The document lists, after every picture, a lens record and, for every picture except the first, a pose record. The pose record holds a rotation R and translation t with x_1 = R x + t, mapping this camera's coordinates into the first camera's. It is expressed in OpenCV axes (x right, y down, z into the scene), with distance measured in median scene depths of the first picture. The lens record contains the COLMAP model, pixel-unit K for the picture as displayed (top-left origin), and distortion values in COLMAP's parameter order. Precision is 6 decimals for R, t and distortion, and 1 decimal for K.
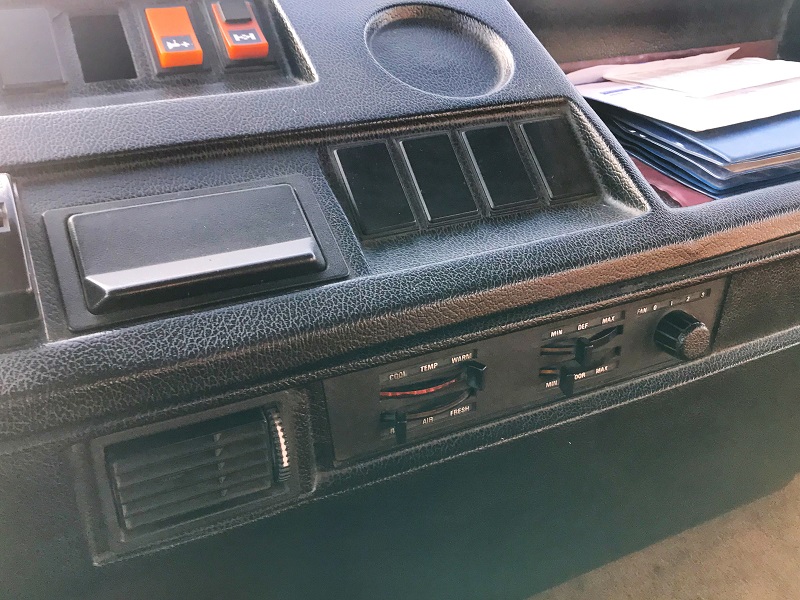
lens RADIAL K [[799.1, 0, 403.2], [0, 799.1, 301.5], [0, 0, 1]] dist [0.026706, 0.000000]
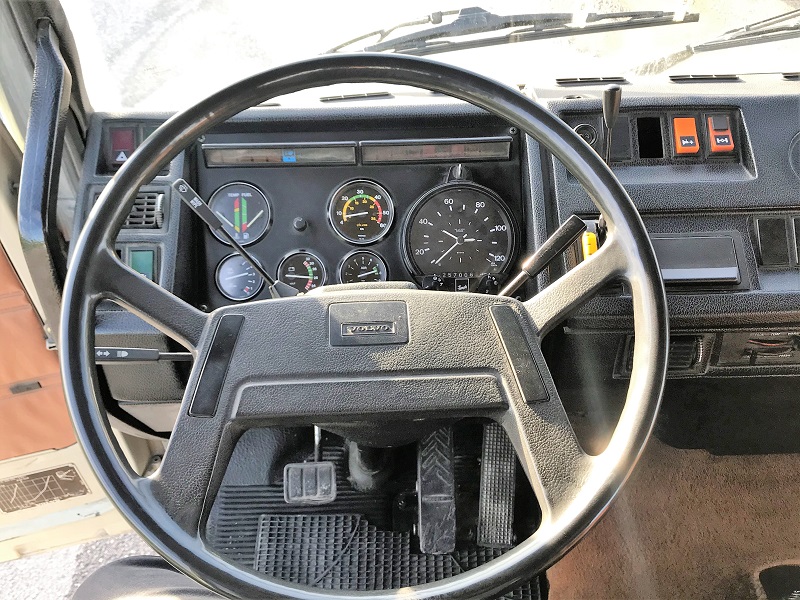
lens RADIAL K [[799.1, 0, 403.5], [0, 799.1, 291.4], [0, 0, 1]] dist [0.026706, 0.000000]
pose [[0.911736, 0.256290, -0.321019, -0.206236], [-0.174431, 0.949088, 0.262310, -0.401315], [0.371903, -0.183161, 0.910022, -1.254081]]
